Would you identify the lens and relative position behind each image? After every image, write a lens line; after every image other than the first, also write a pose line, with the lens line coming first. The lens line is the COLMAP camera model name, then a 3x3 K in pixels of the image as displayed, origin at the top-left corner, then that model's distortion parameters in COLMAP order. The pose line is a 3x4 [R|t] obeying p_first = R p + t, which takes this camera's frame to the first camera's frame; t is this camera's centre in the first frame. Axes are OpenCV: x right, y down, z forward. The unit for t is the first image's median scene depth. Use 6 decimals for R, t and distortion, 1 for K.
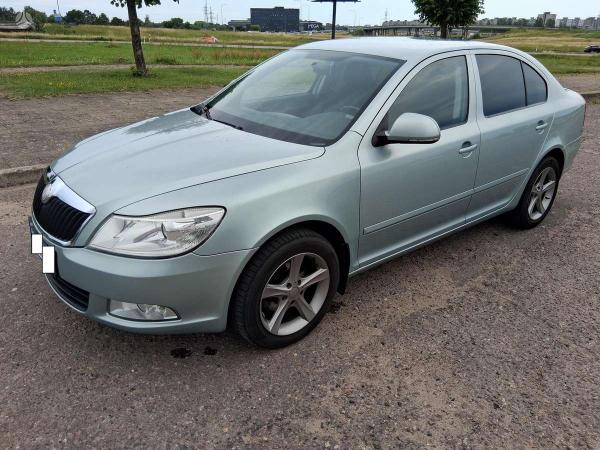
lens RADIAL K [[451.8, 0, 300.0], [0, 451.8, 225.0], [0, 0, 1]] dist [0.017332, -0.001680]
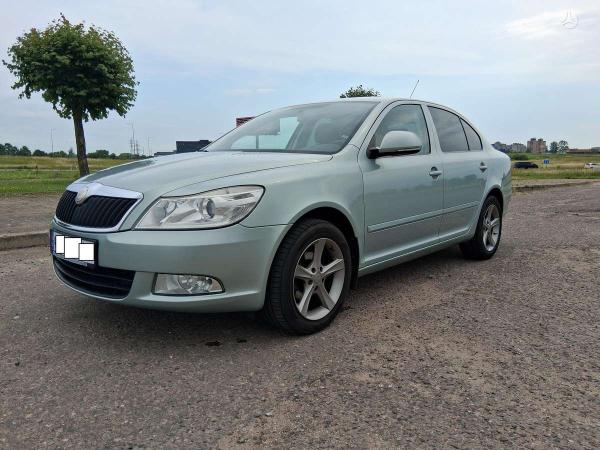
lens RADIAL K [[451.8, 0, 300.0], [0, 451.8, 225.0], [0, 0, 1]] dist [0.017332, -0.001680]
pose [[0.986642, -0.040748, 0.157724, -0.216512], [0.079669, 0.965219, -0.249006, 0.287900], [-0.142091, 0.258246, 0.955573, -0.061738]]
